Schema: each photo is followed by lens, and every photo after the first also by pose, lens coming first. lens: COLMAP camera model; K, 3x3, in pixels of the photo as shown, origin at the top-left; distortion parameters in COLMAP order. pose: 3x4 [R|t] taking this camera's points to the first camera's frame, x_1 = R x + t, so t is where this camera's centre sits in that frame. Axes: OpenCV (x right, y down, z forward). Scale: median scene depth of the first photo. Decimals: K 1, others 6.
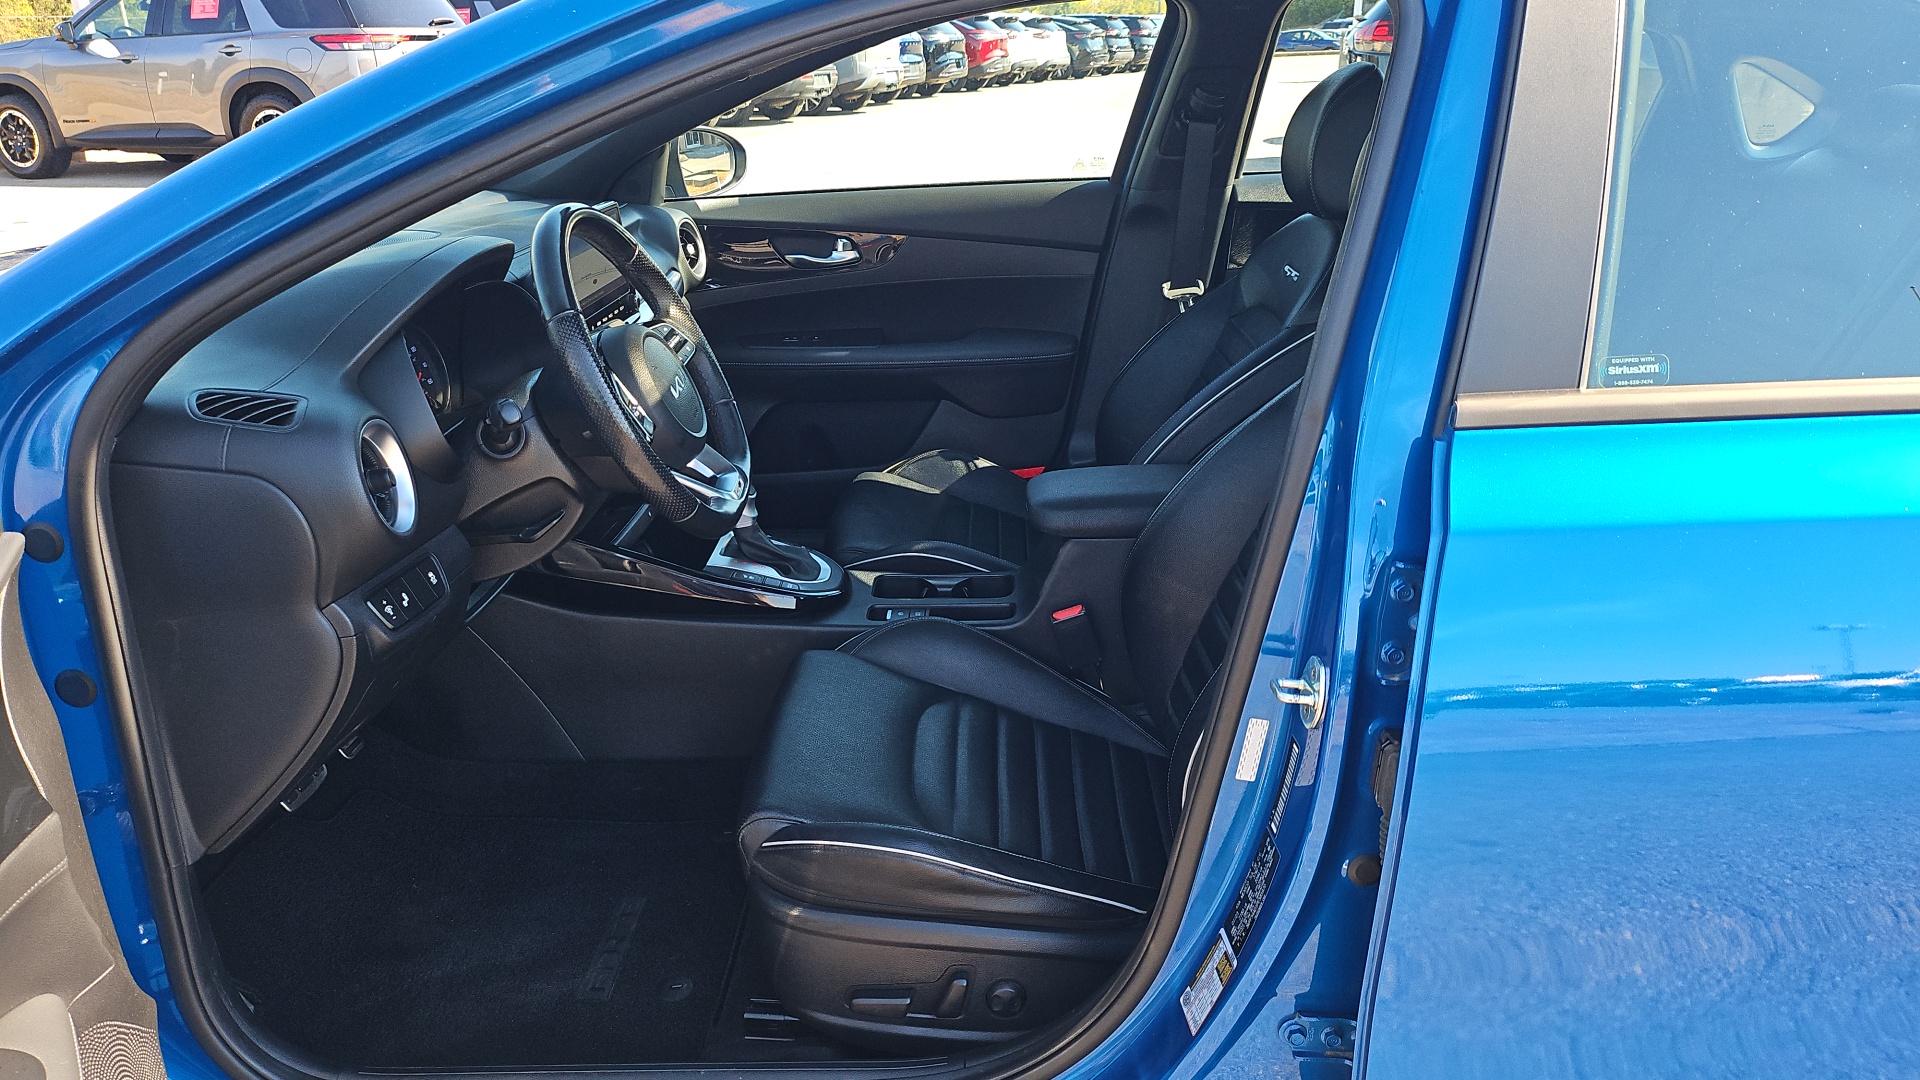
lens RADIAL K [[1368.5, 0, 953.7], [0, 1368.5, 549.1], [0, 0, 1]] dist [0.053728, -0.061045]
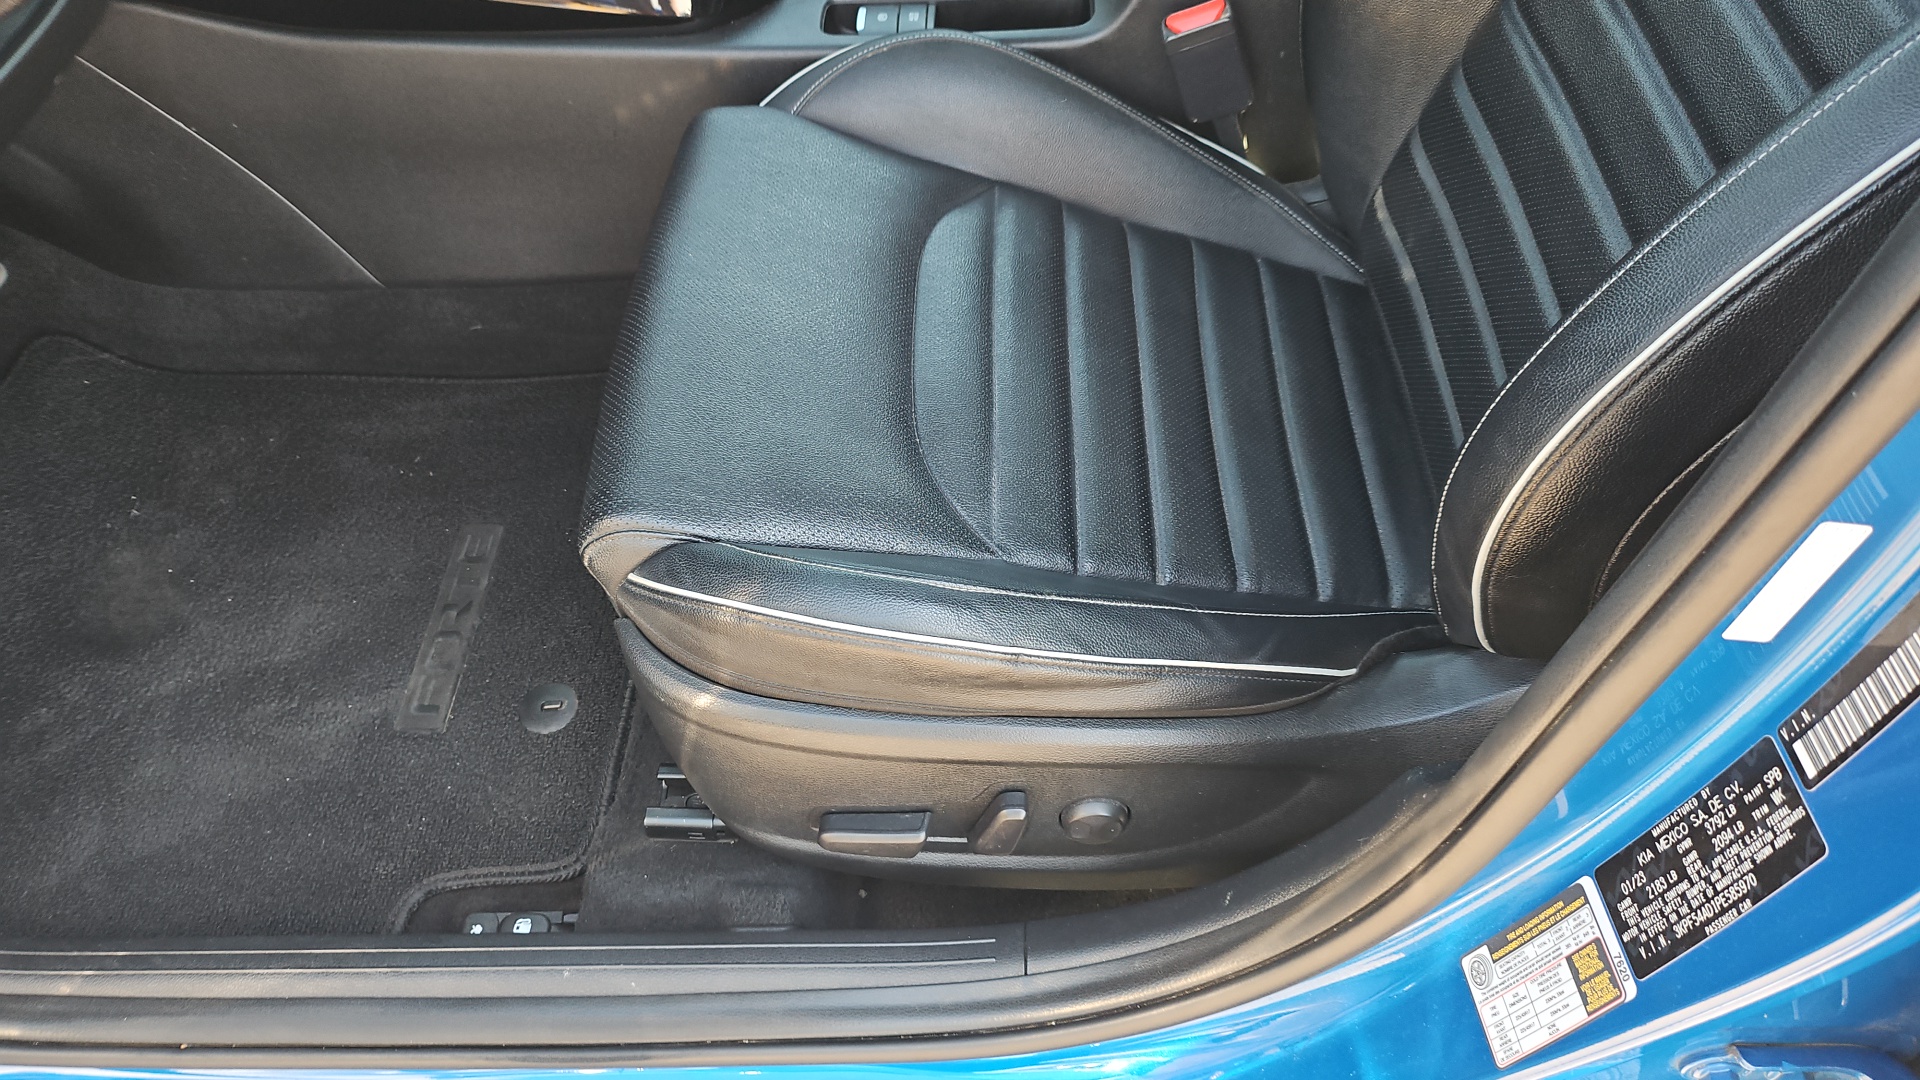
lens RADIAL K [[1368.5, 0, 981.3], [0, 1368.5, 539.7], [0, 0, 1]] dist [0.053728, -0.061045]
pose [[0.999413, -0.031382, -0.013731, 0.002250], [0.034117, 0.876160, 0.480812, -0.036881], [-0.003058, -0.480998, 0.876716, 0.473738]]
